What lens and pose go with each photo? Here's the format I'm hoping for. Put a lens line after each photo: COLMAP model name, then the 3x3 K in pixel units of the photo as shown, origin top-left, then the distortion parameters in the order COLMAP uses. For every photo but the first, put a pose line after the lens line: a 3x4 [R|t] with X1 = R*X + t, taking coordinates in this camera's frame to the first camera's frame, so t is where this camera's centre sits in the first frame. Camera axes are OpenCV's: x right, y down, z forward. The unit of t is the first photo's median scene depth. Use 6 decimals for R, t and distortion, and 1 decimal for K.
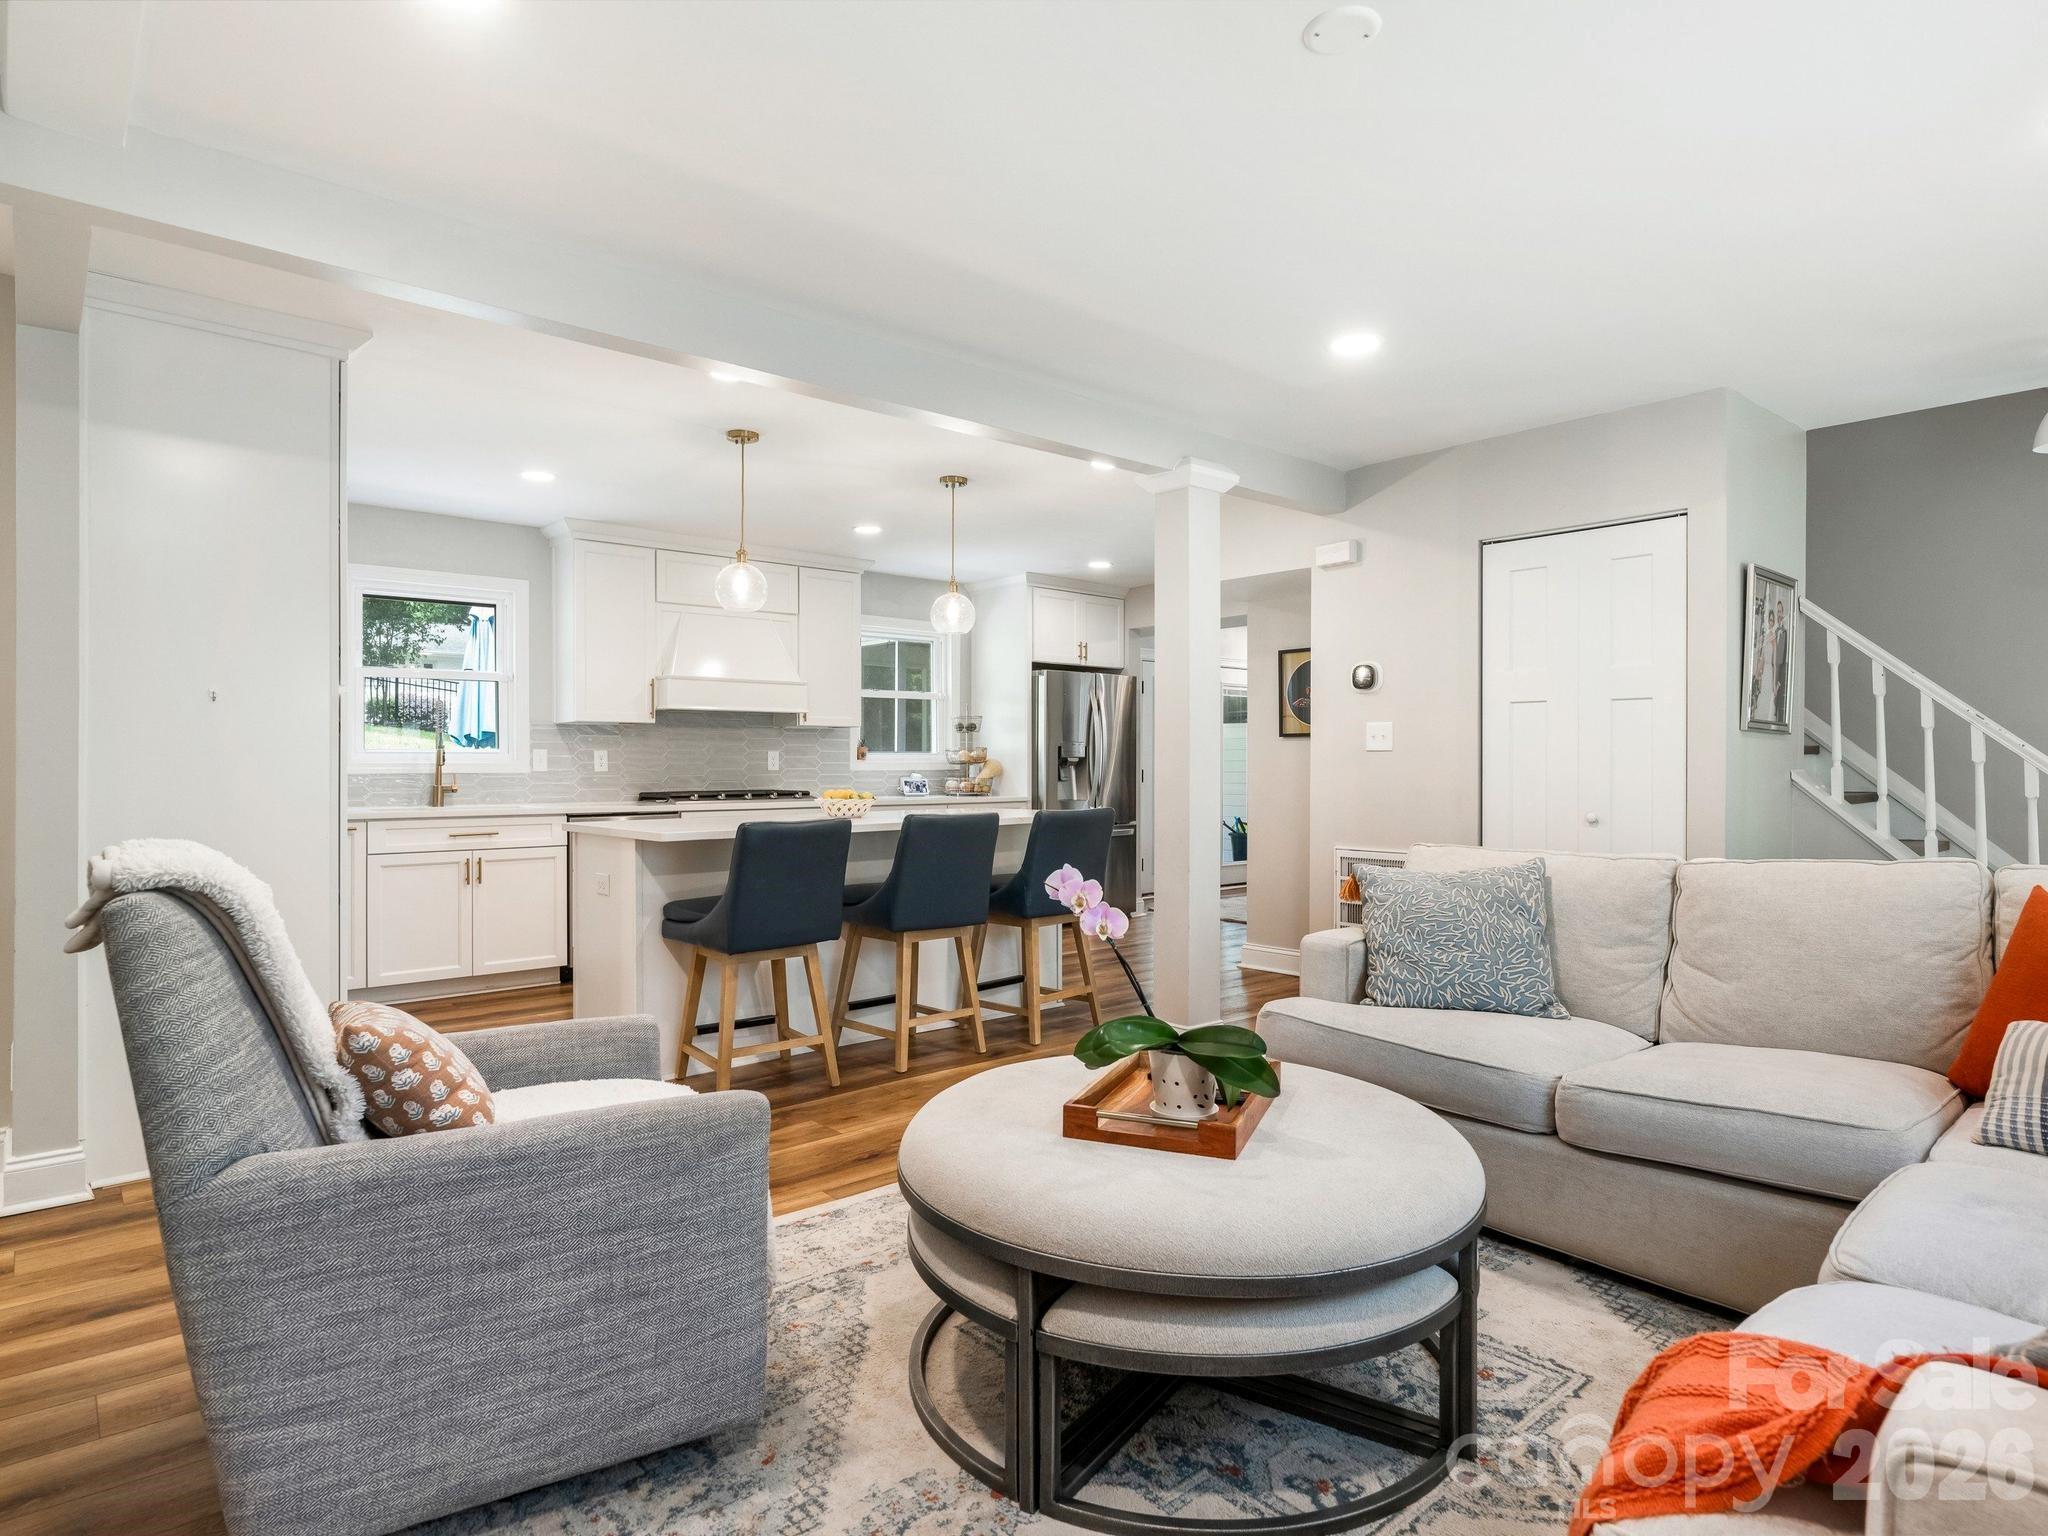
lens RADIAL K [[1170.9, 0, 1024.0], [0, 1170.9, 768.0], [0, 0, 1]] dist [0.004007, 0.001710]
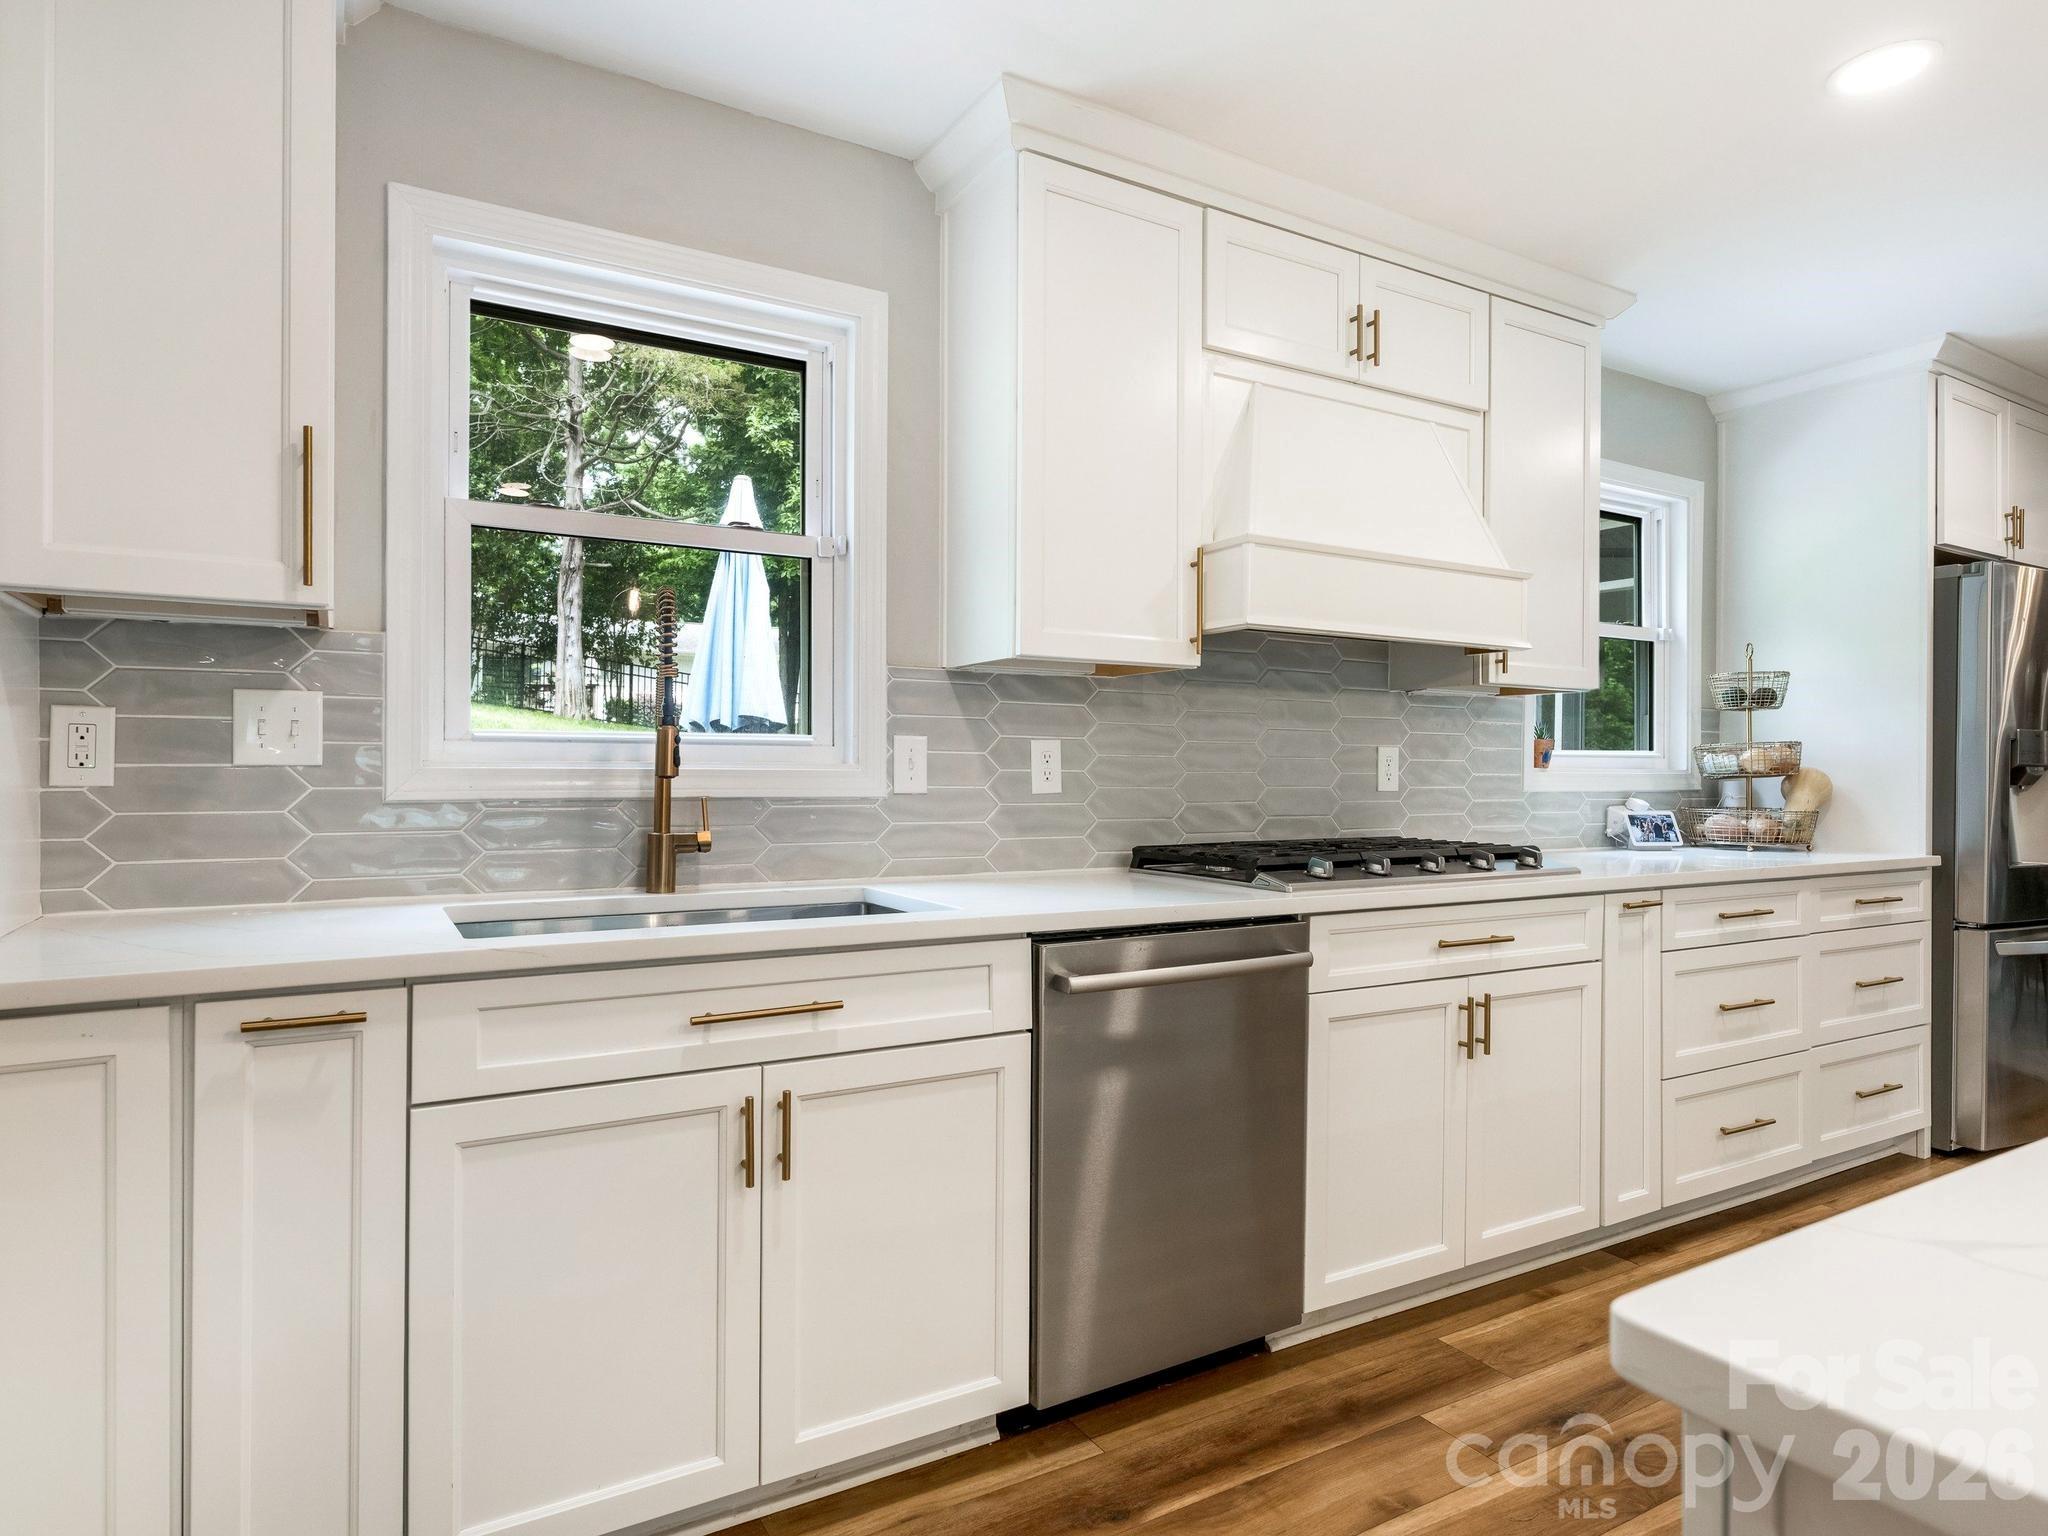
lens RADIAL K [[1170.9, 0, 1024.0], [0, 1170.9, 768.0], [0, 0, 1]] dist [0.004007, 0.001710]
pose [[0.984787, 0.006282, -0.173654, -0.306055], [-0.007354, 0.999958, -0.005529, -0.003368], [0.173612, 0.006722, 0.984791, 0.620904]]
